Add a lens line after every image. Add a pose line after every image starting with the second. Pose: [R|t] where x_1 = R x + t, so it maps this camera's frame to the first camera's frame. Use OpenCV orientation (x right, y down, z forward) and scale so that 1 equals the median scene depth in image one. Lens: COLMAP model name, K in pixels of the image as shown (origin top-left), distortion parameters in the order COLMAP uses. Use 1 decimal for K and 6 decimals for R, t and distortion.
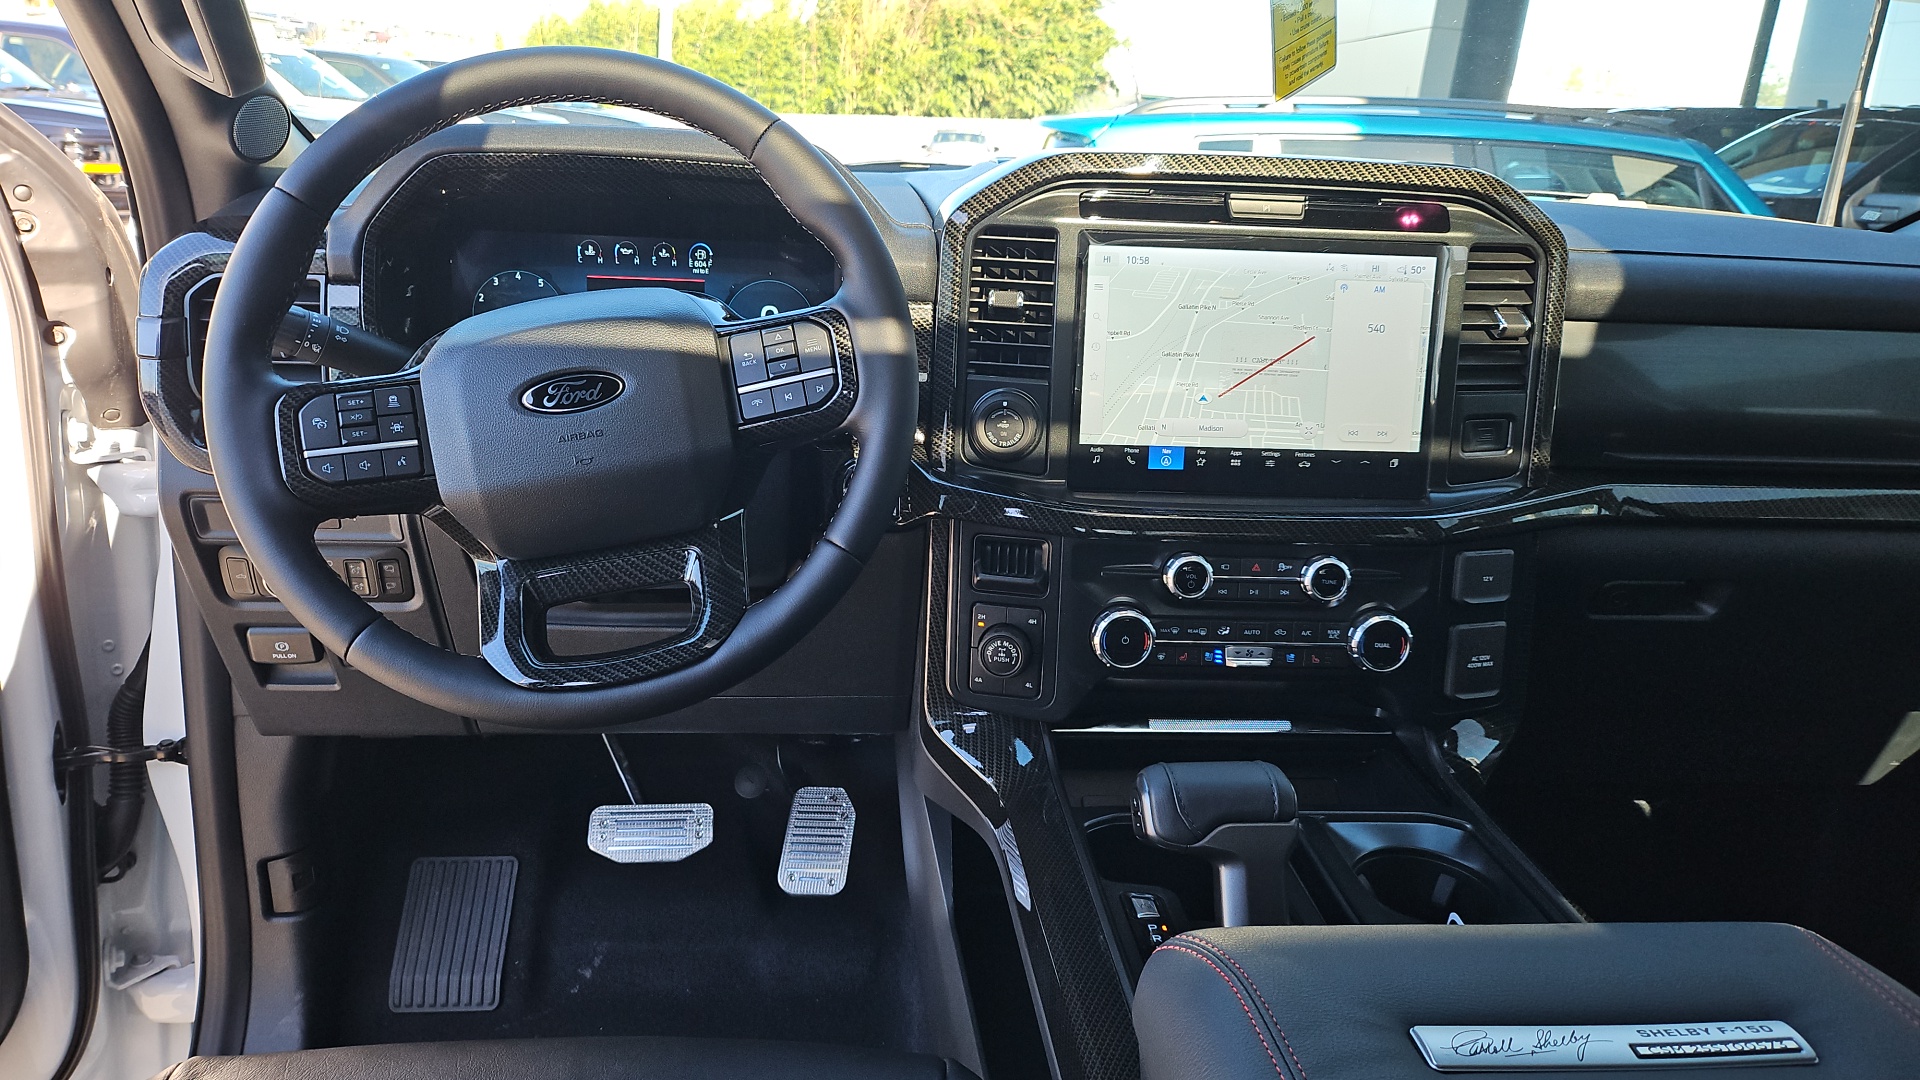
lens RADIAL K [[1336.1, 0, 960.0], [0, 1336.1, 540.0], [0, 0, 1]] dist [0.066263, 0.000245]
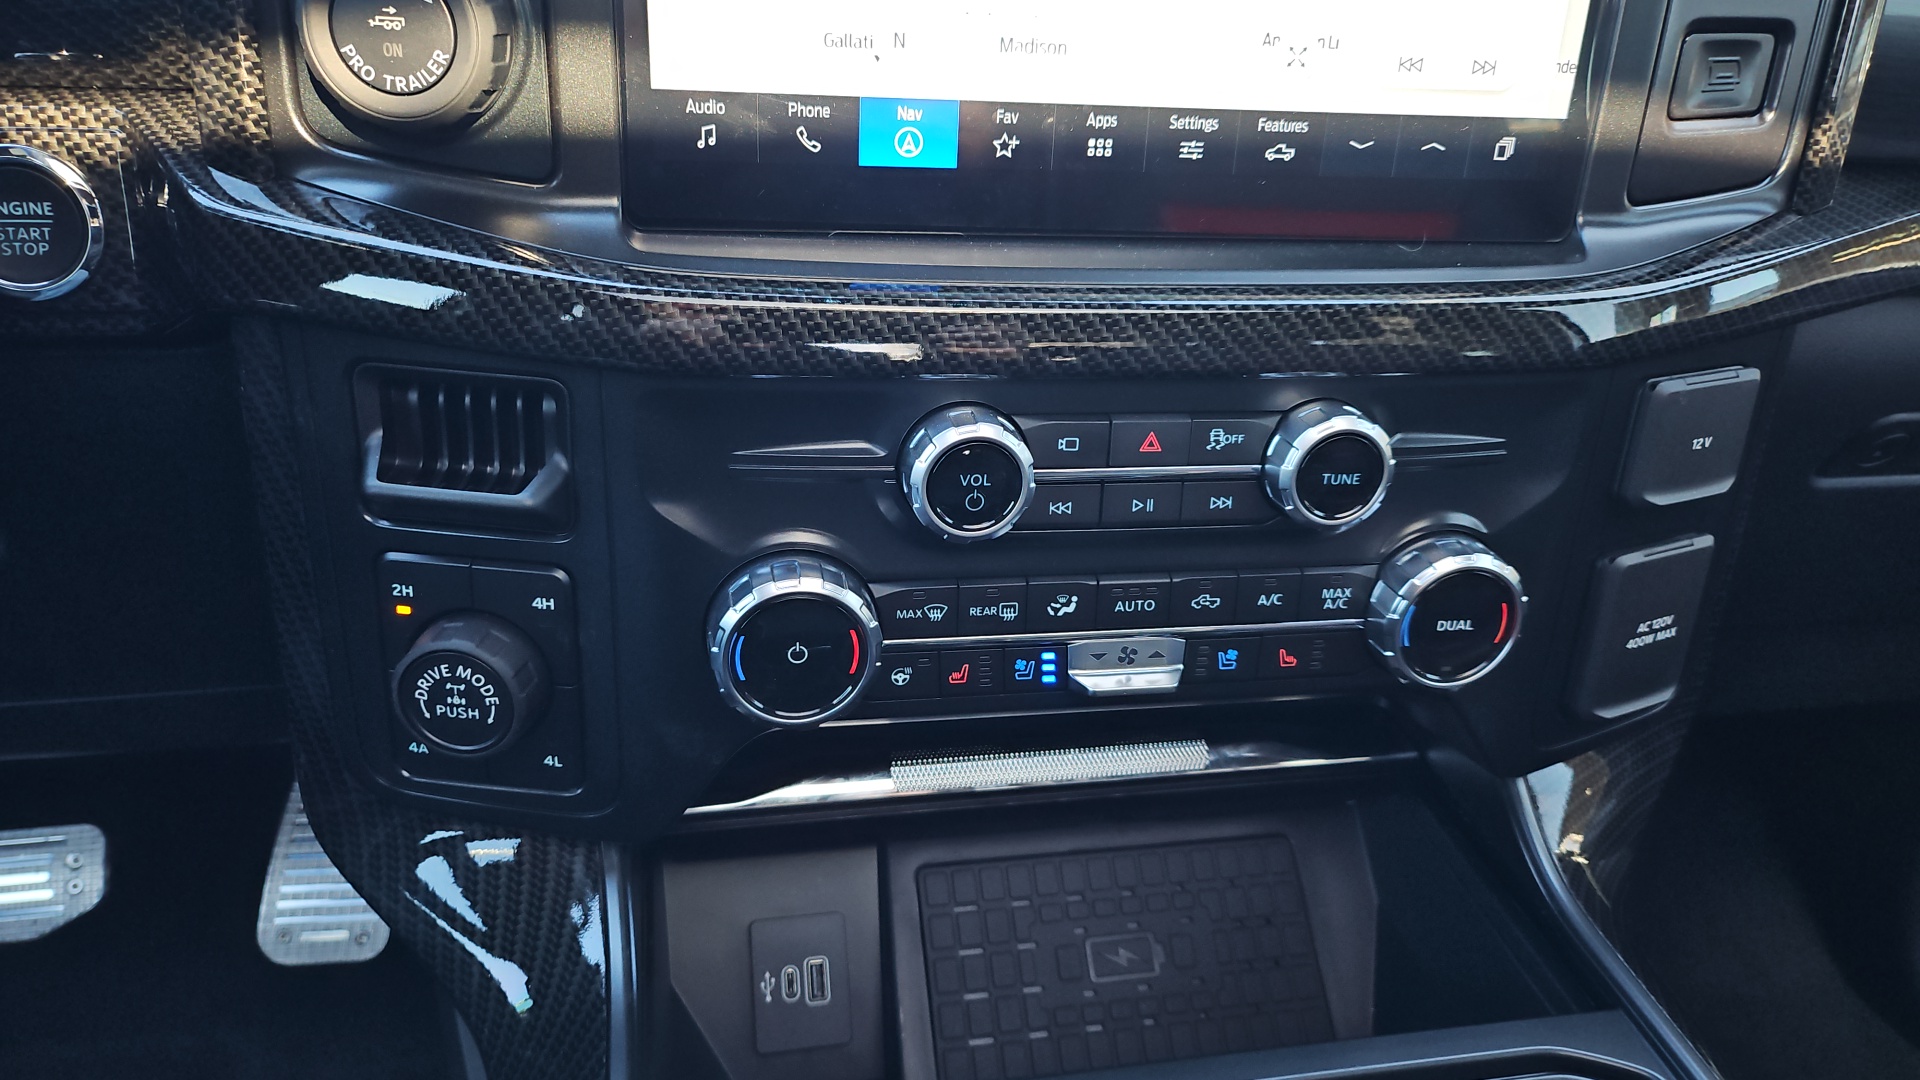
lens RADIAL K [[1386.9, 0, 960.0], [0, 1386.9, 540.0], [0, 0, 1]] dist [0.029788, -0.000877]
pose [[0.993440, -0.030868, 0.110109, 0.124204], [0.006857, 0.977225, 0.212093, -0.034347], [-0.114149, -0.209947, 0.971026, 0.621064]]
